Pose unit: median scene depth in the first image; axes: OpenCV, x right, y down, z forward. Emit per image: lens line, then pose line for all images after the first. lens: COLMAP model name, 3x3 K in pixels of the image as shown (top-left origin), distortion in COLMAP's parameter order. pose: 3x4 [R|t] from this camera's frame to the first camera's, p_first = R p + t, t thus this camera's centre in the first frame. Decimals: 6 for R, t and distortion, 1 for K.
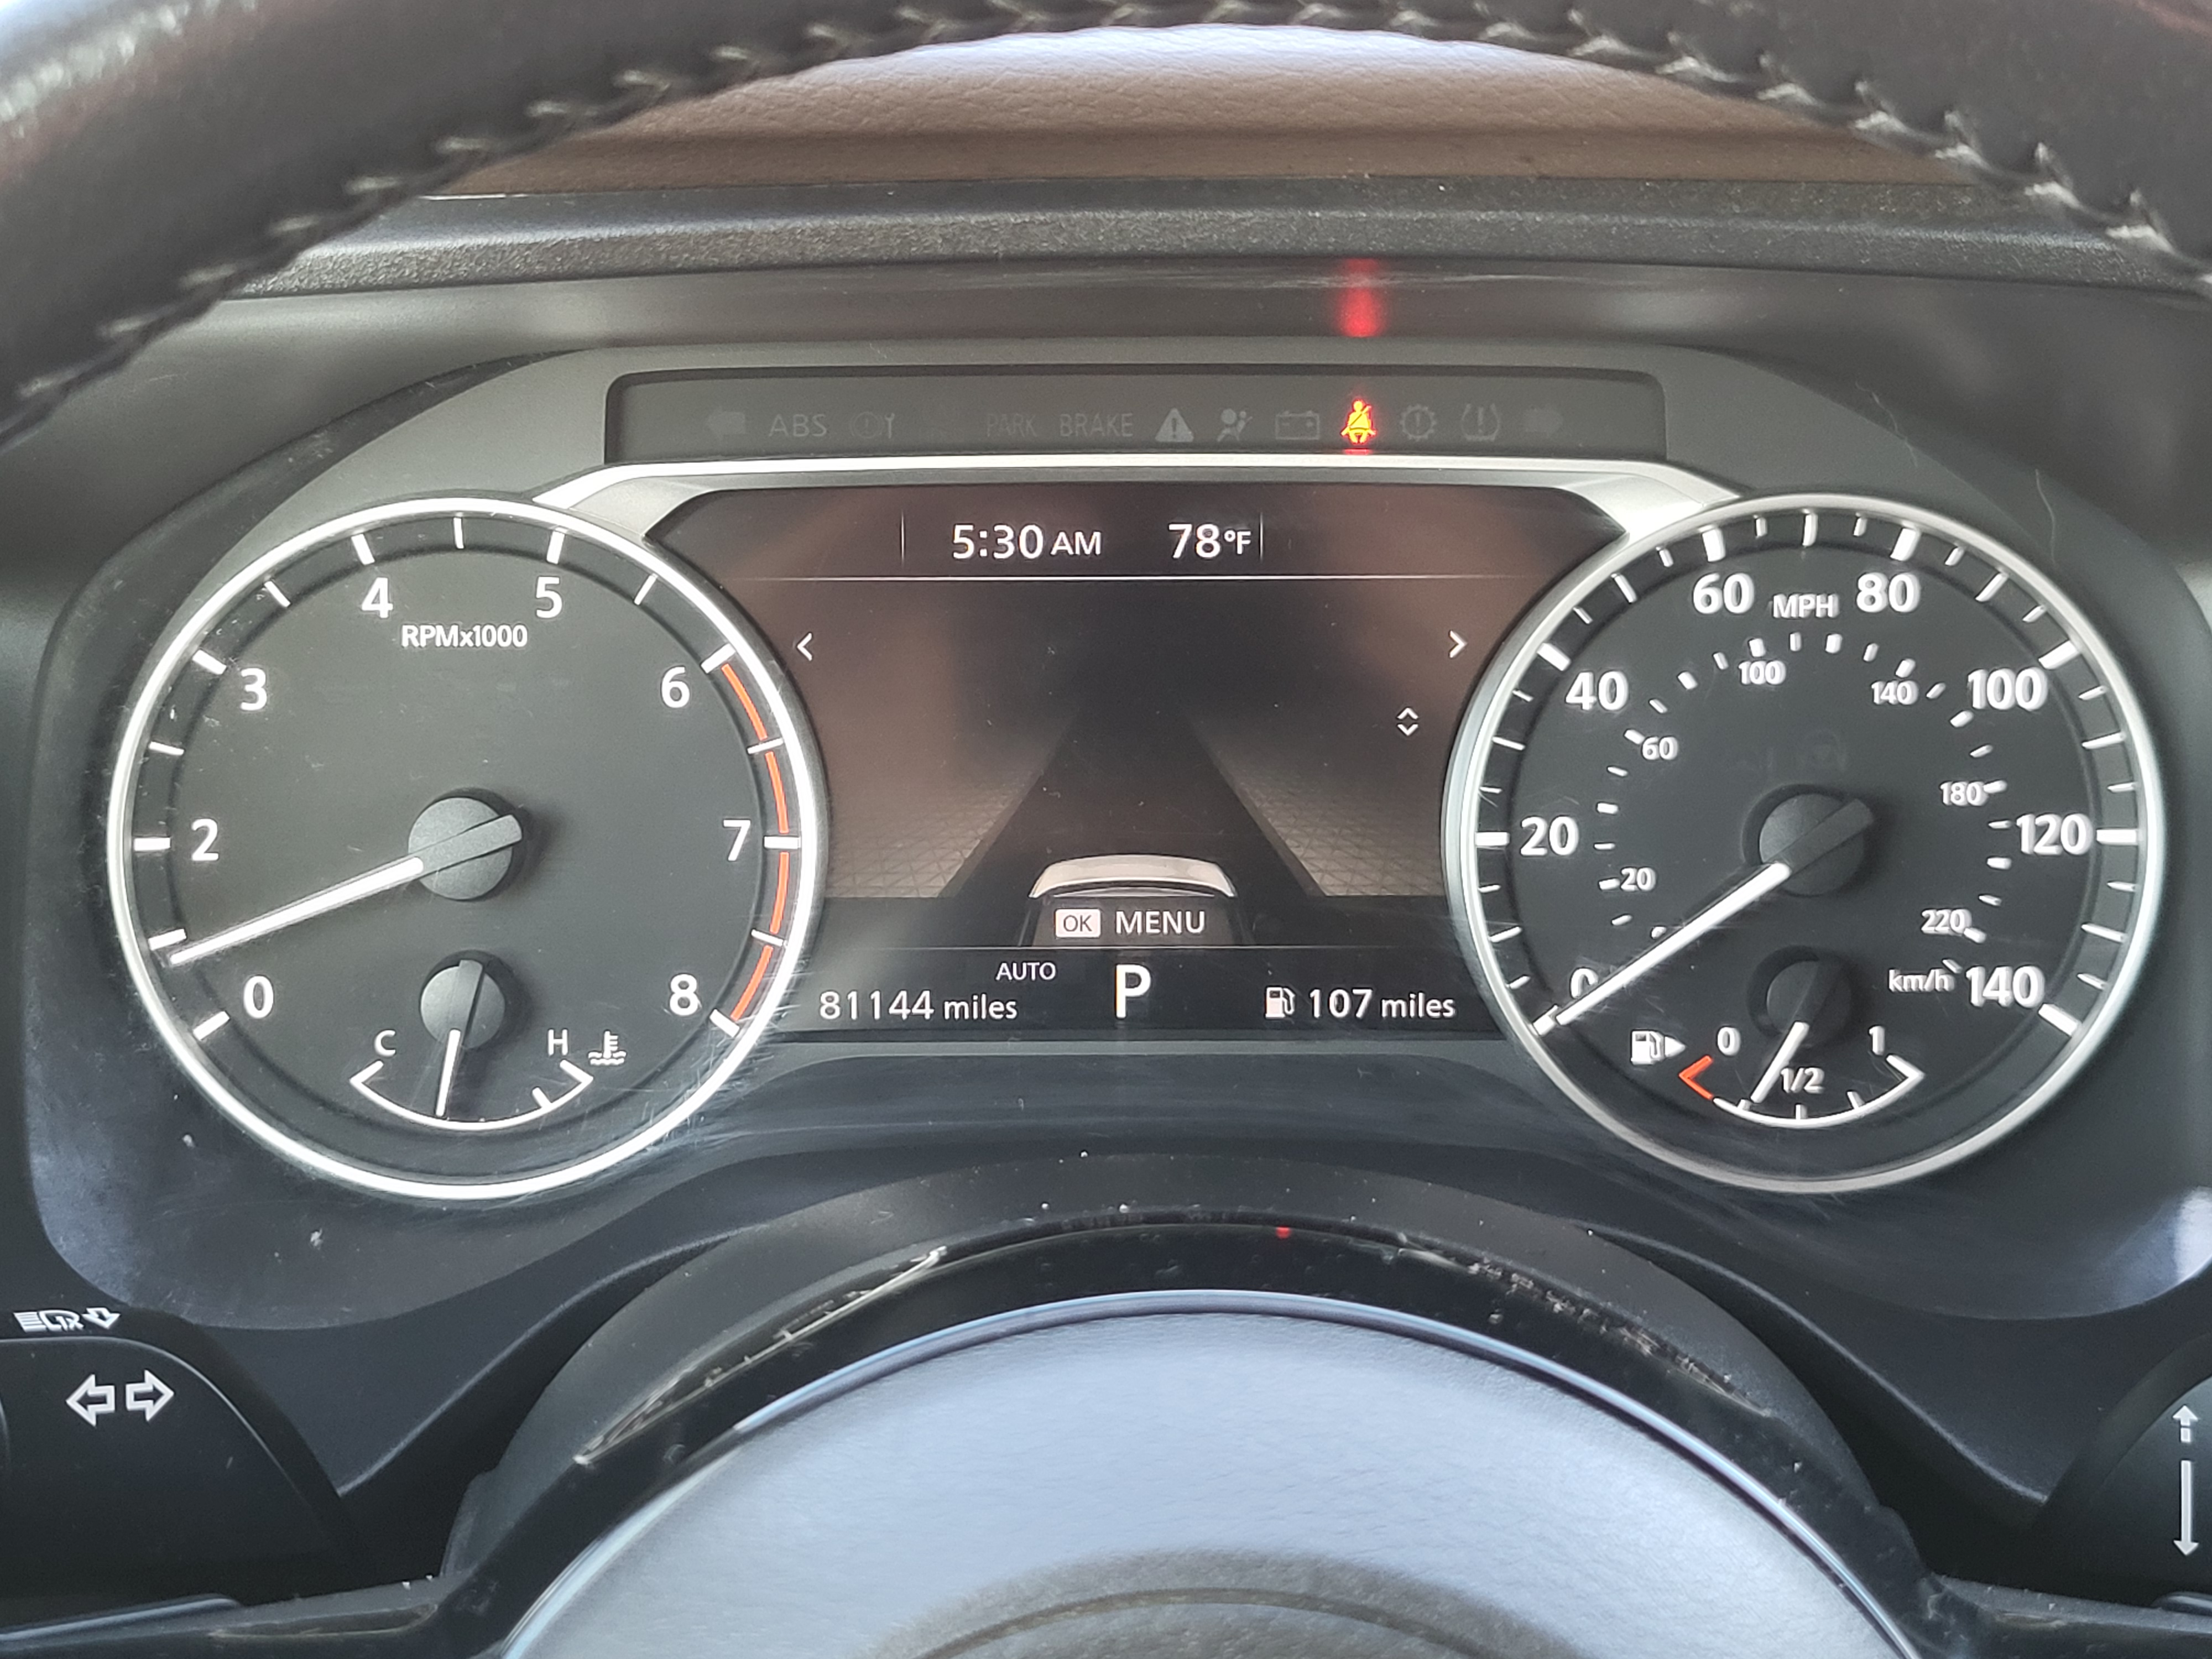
lens RADIAL K [[3467.8, 0, 1106.0], [0, 3467.8, 829.5], [0, 0, 1]] dist [0.000222, 0.046582]
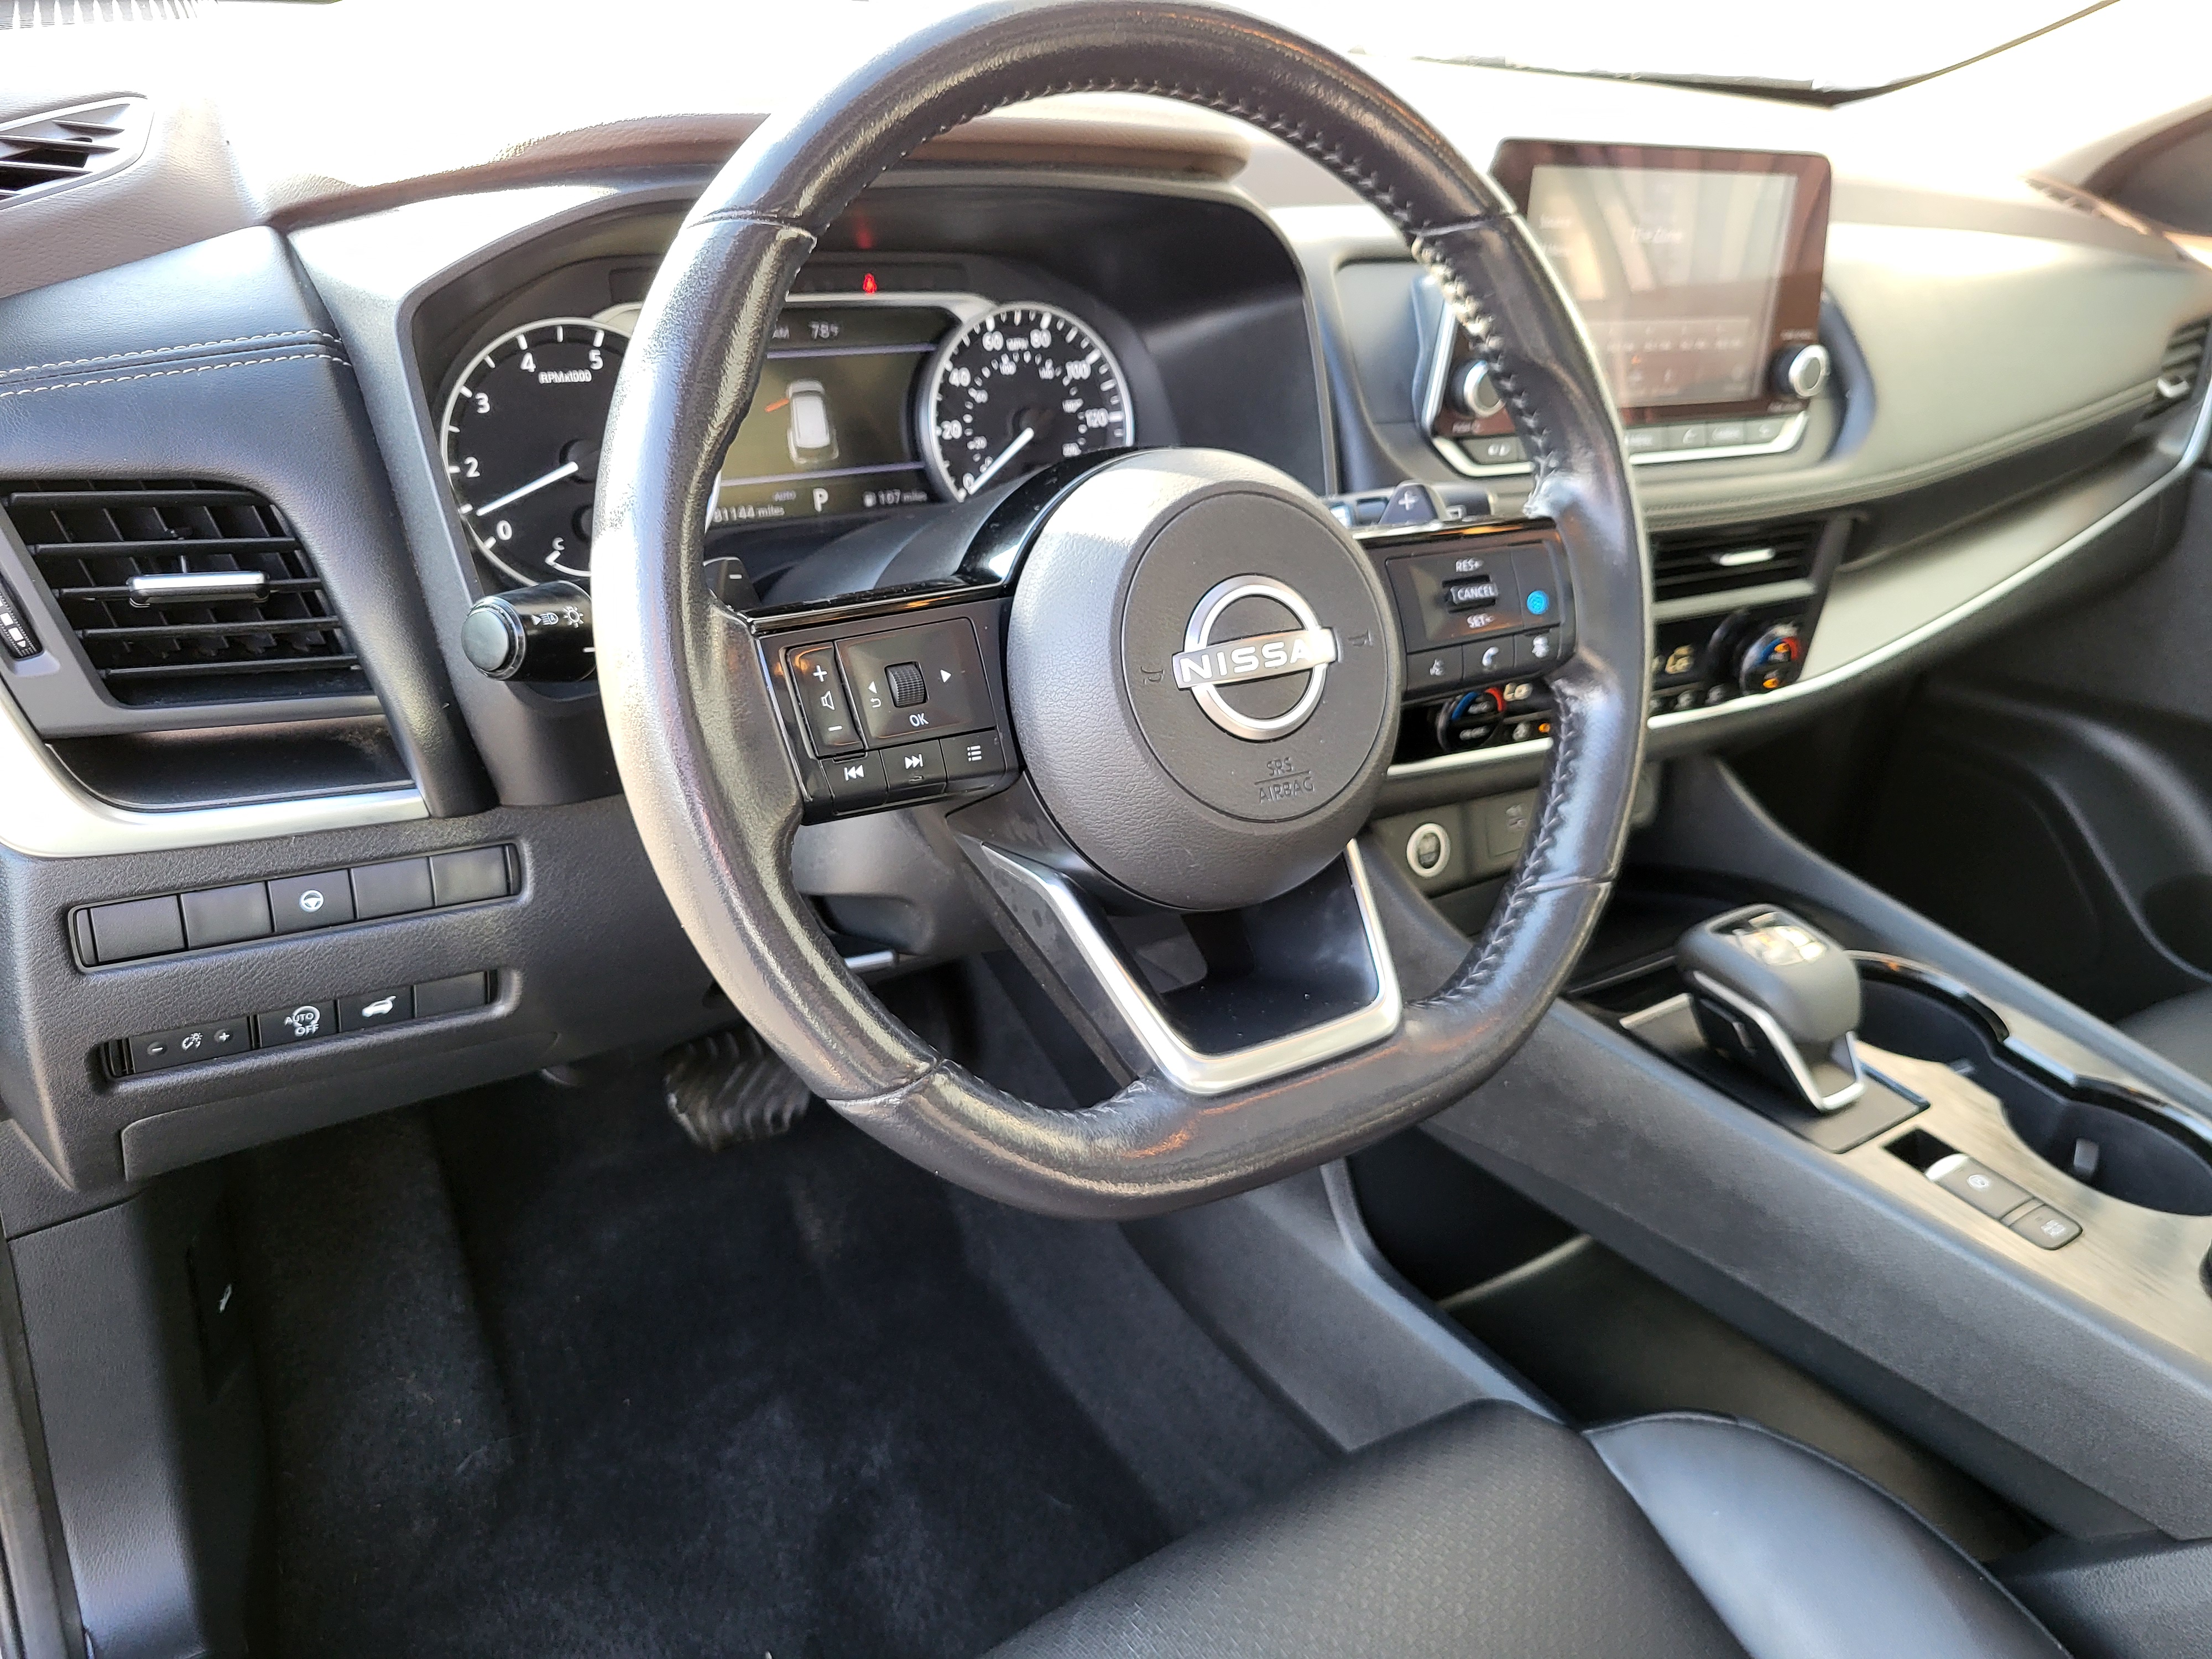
lens RADIAL K [[1691.7, 0, 1126.7], [0, 1691.7, 803.1], [0, 0, 1]] dist [0.022970, -0.002927]
pose [[0.821962, -0.187178, 0.537907, -0.570130], [0.136898, 0.981695, 0.132415, 0.140306], [-0.552845, -0.035201, 0.832540, -0.262985]]
